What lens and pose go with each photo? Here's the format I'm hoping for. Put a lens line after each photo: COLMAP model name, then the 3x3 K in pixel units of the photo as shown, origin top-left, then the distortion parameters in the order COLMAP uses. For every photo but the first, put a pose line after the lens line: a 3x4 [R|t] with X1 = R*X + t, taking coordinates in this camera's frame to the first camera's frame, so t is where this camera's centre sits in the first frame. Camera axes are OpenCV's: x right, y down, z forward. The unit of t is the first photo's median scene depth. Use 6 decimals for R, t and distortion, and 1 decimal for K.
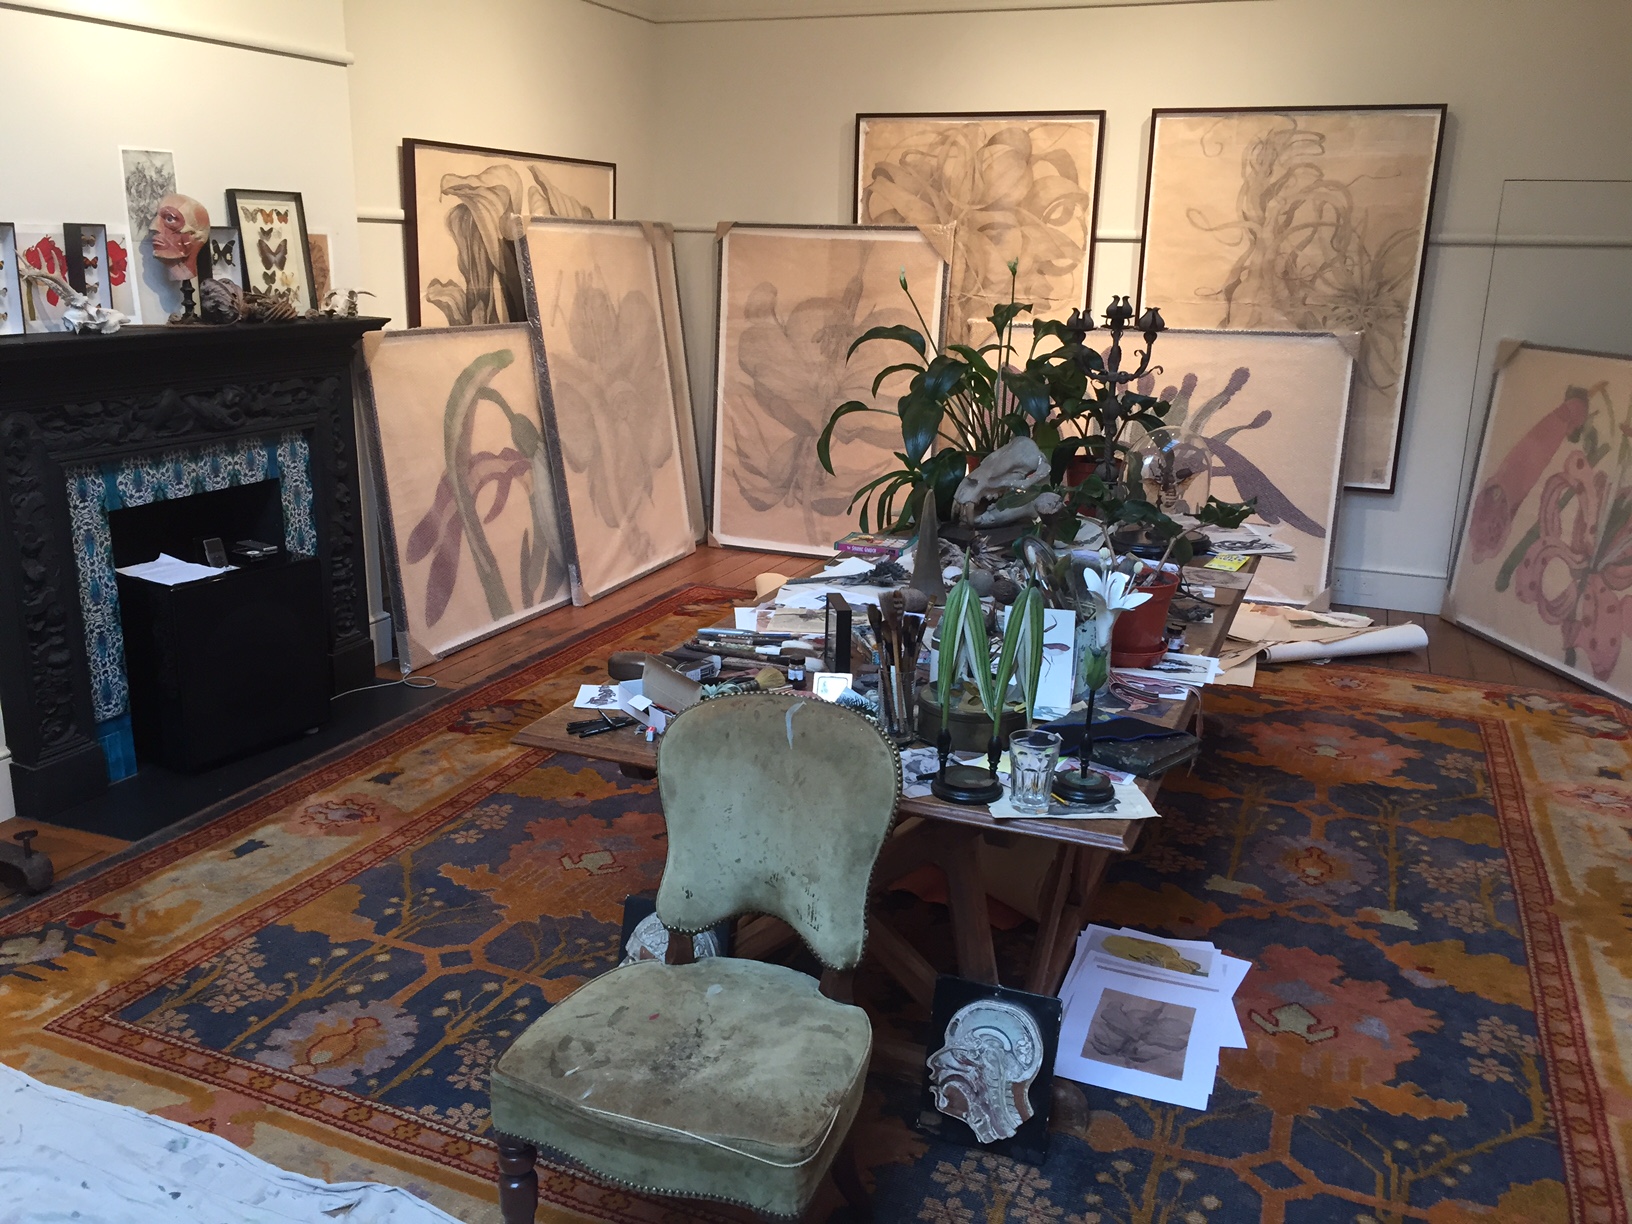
lens RADIAL K [[1389.3, 0, 813.0], [0, 1389.3, 612.6], [0, 0, 1]] dist [0.081961, -0.098478]
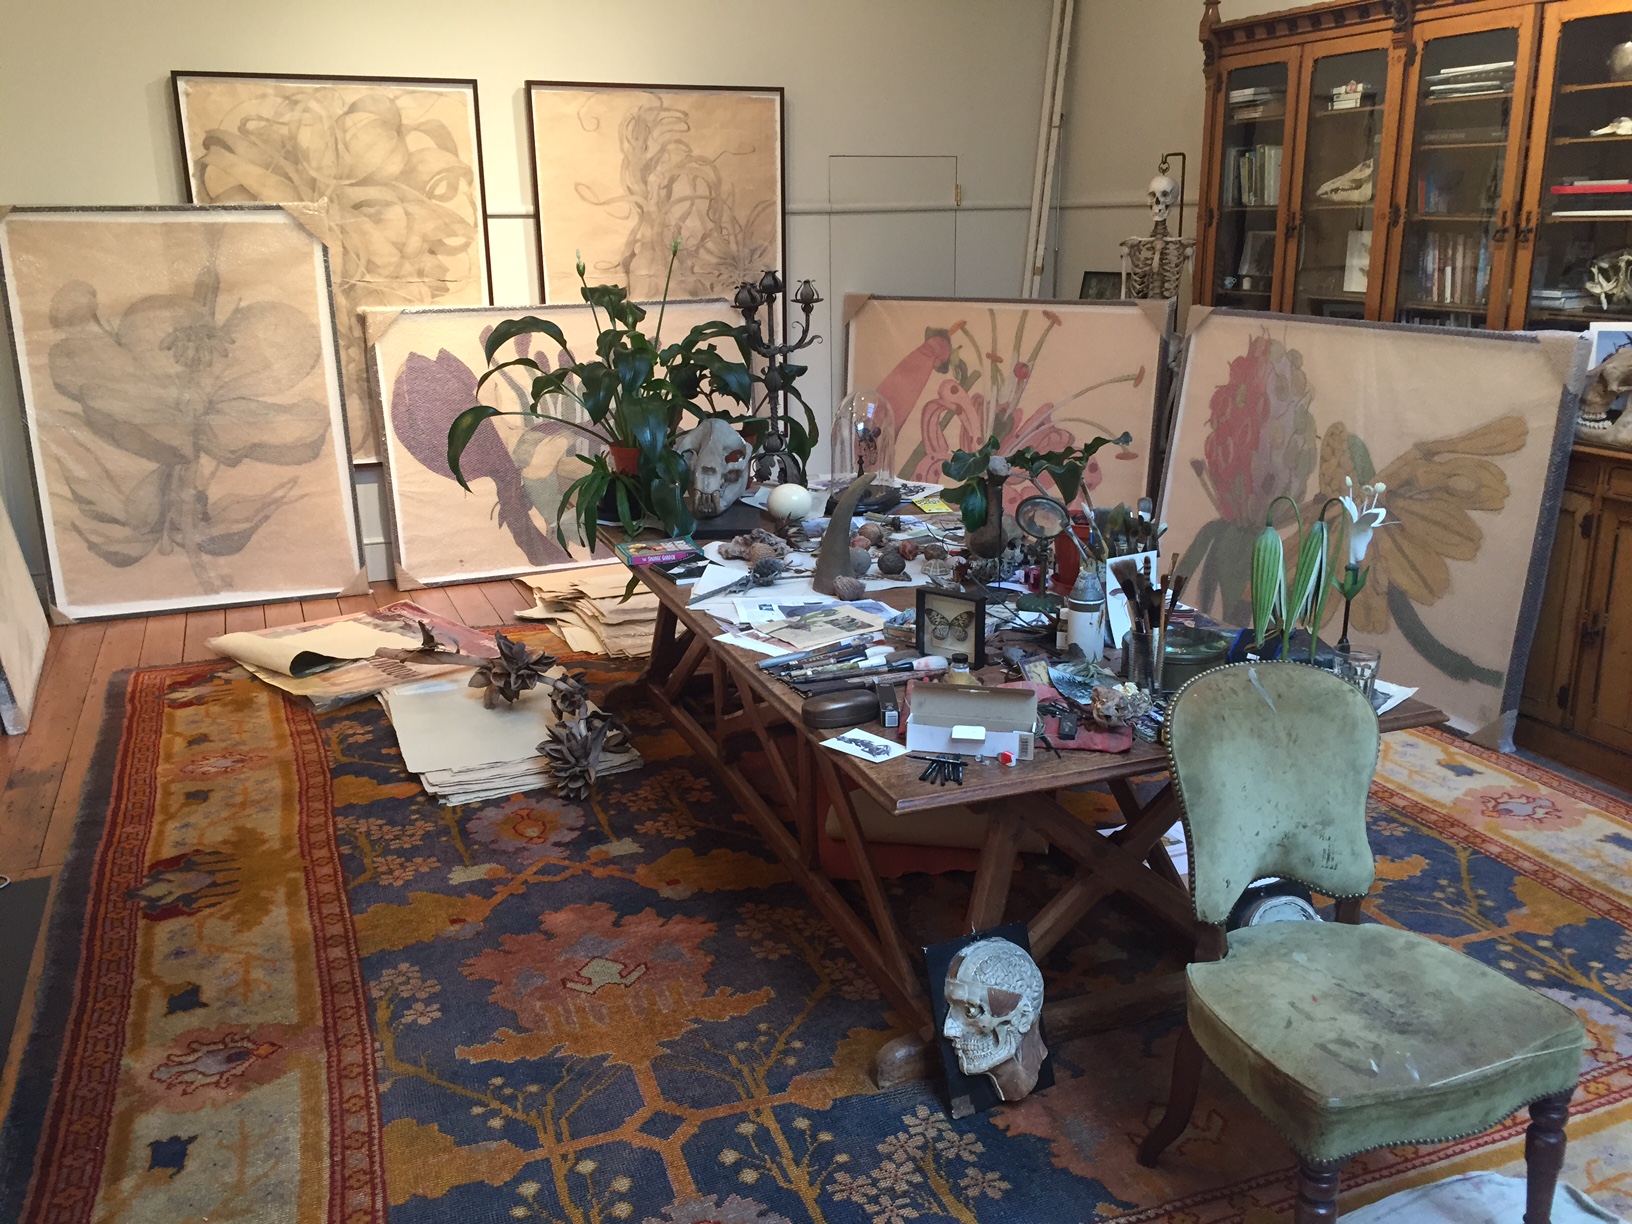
lens RADIAL K [[1389.3, 0, 816.0], [0, 1389.3, 616.3], [0, 0, 1]] dist [0.081961, -0.098478]
pose [[0.721688, -0.220972, 0.656002, -0.336531], [0.205870, 0.973314, 0.101375, -0.053518], [-0.660897, 0.061890, 0.747920, 0.159382]]
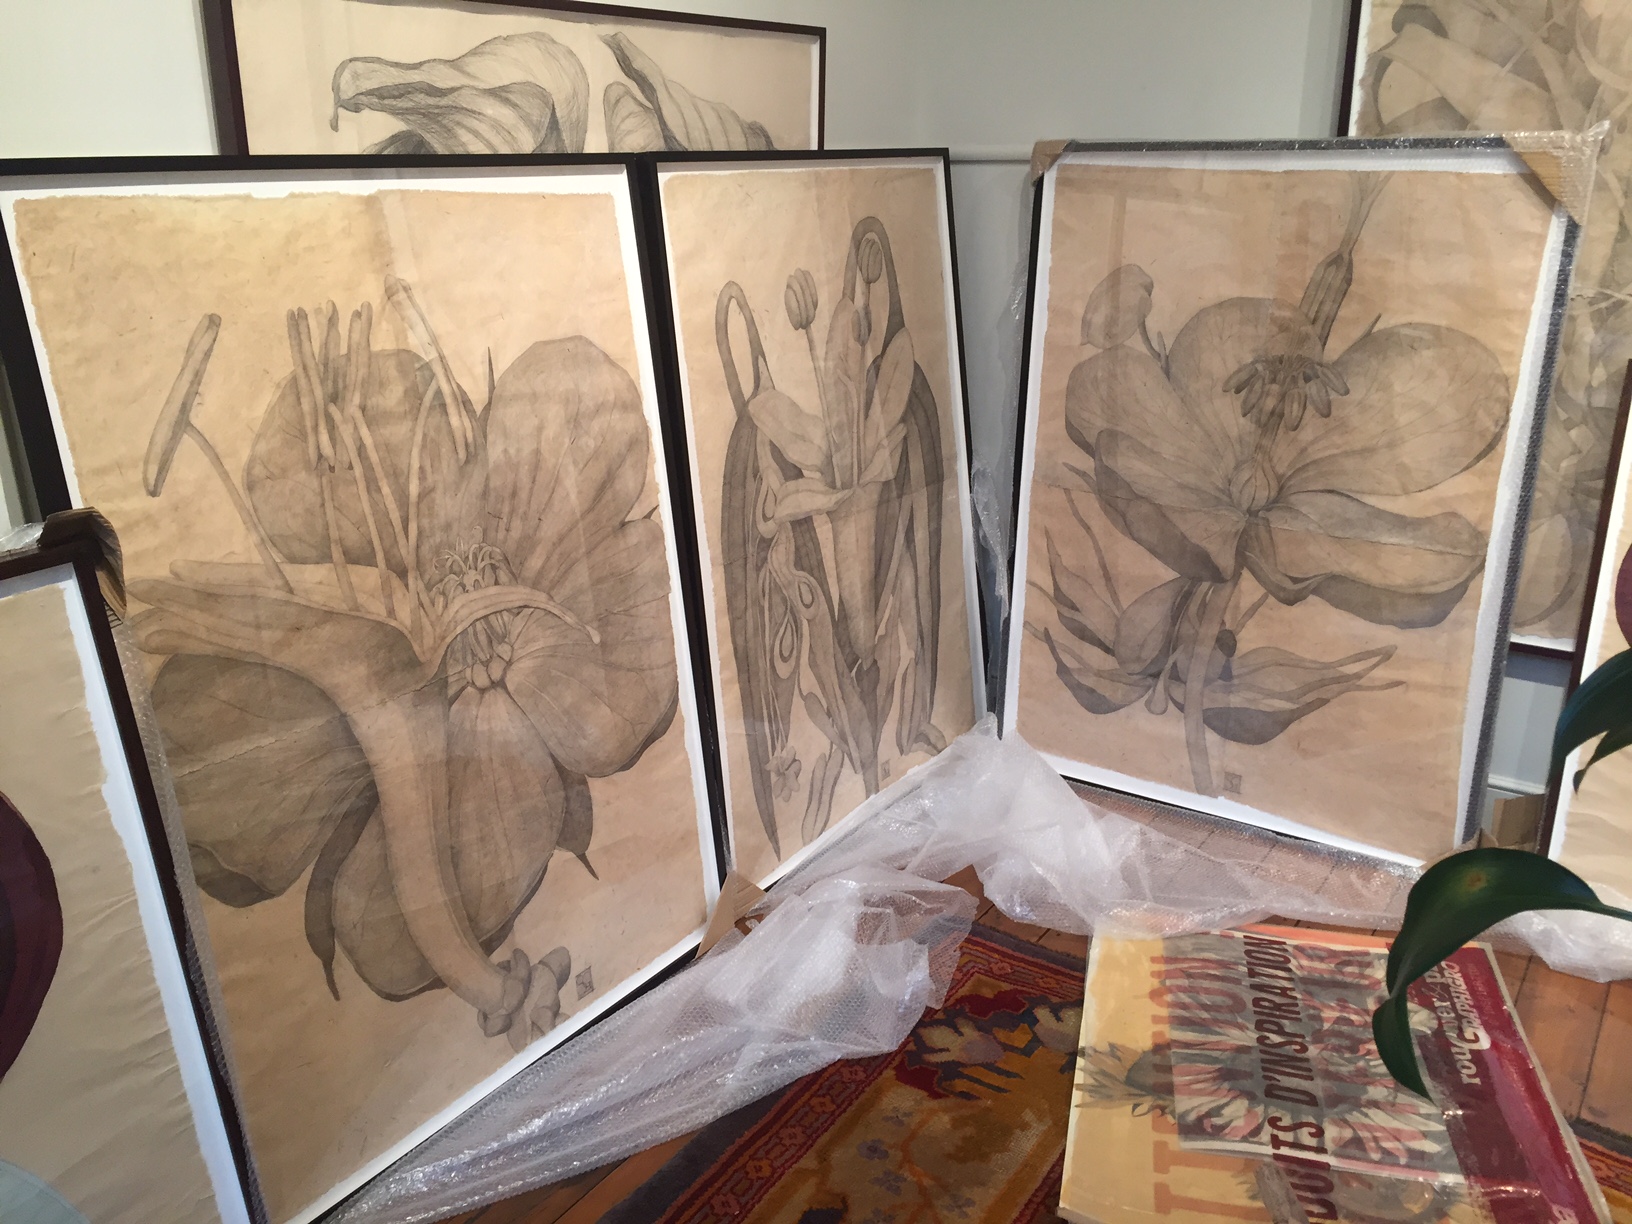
lens RADIAL K [[1389.3, 0, 811.1], [0, 1389.3, 609.8], [0, 0, 1]] dist [0.081961, -0.098478]
pose [[0.974604, 0.042991, -0.219771, -0.033823], [-0.029236, 0.997427, 0.065464, -0.165327], [0.222020, -0.057376, 0.973353, 0.560491]]
